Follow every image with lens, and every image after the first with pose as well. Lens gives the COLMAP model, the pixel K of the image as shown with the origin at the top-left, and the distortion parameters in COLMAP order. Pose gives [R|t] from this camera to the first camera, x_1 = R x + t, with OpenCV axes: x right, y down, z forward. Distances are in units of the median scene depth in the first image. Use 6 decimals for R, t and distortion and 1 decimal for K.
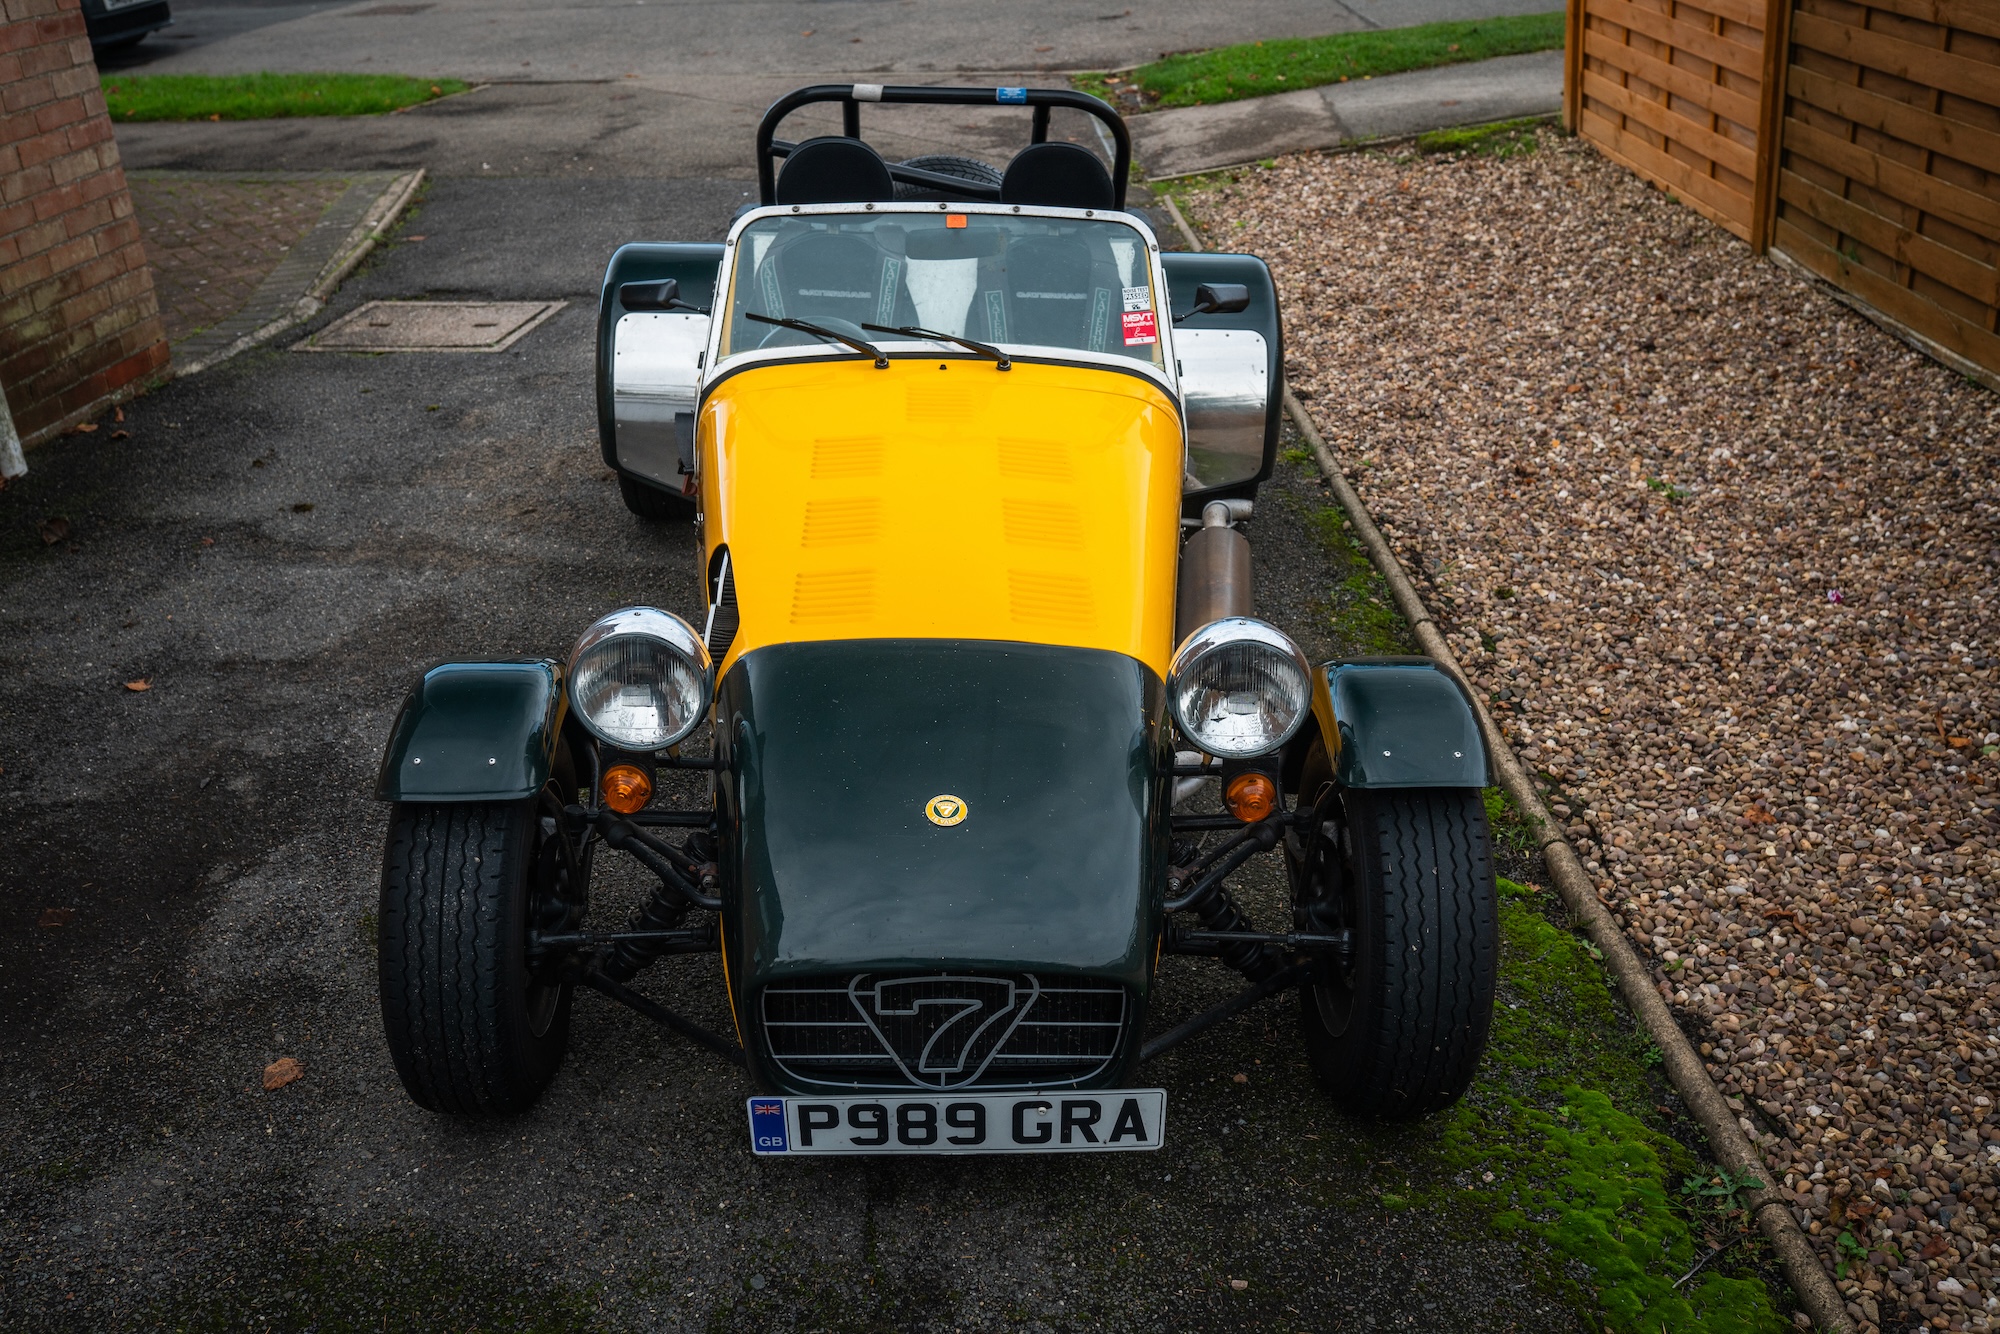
lens RADIAL K [[2229.1, 0, 987.9], [0, 2229.1, 698.0], [0, 0, 1]] dist [-0.050360, 0.035127]
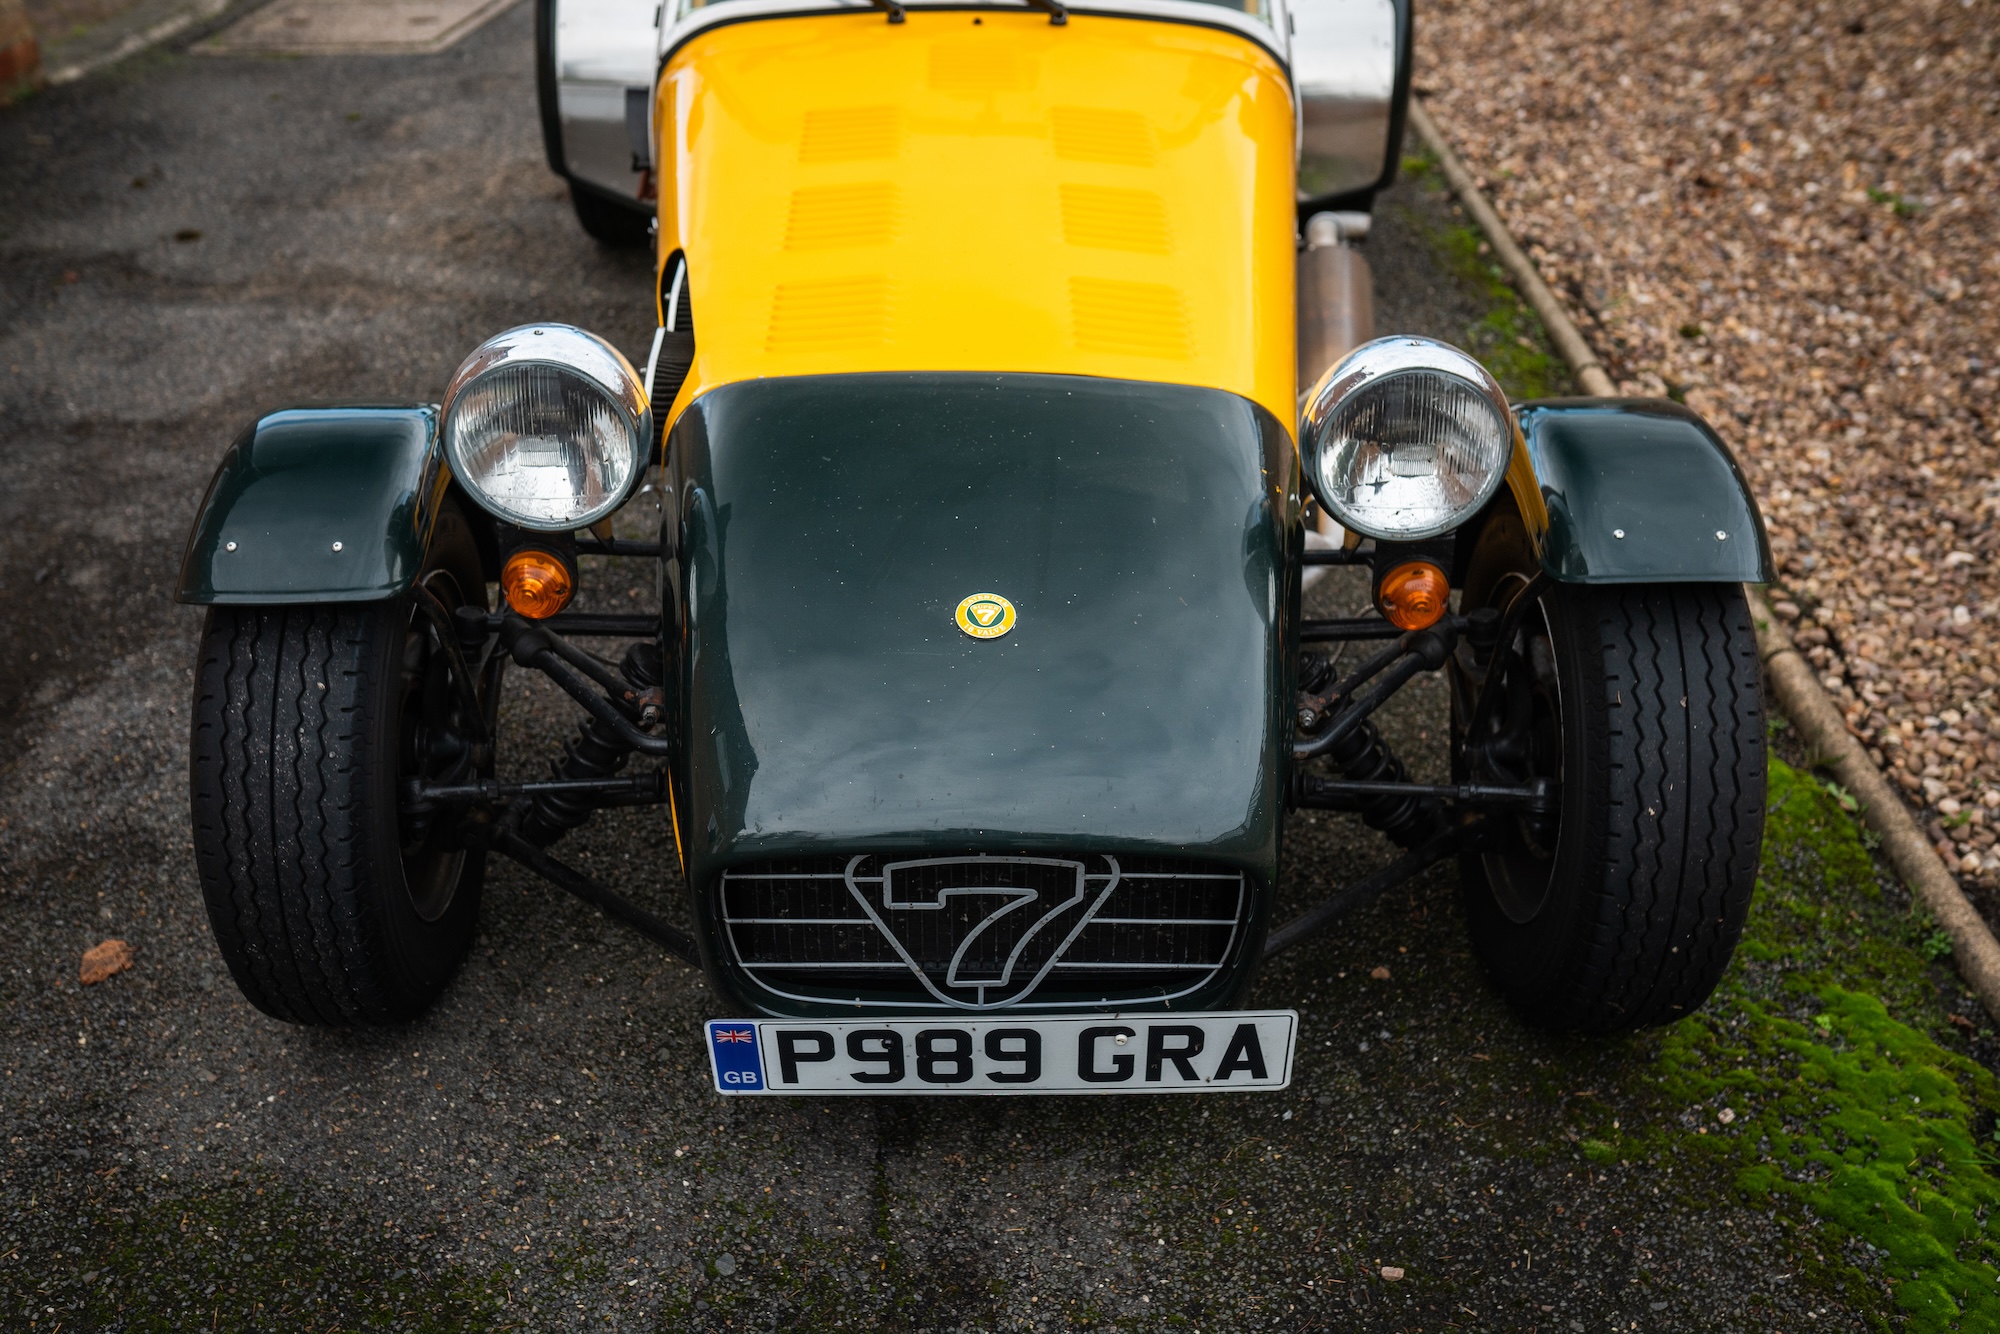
lens RADIAL K [[2229.1, 0, 987.9], [0, 2229.1, 698.0], [0, 0, 1]] dist [-0.050360, 0.035127]
pose [[0.999904, -0.000019, -0.013866, -0.007459], [0.001347, 0.995402, 0.095778, 0.008669], [0.013800, -0.095787, 0.995306, 0.279999]]
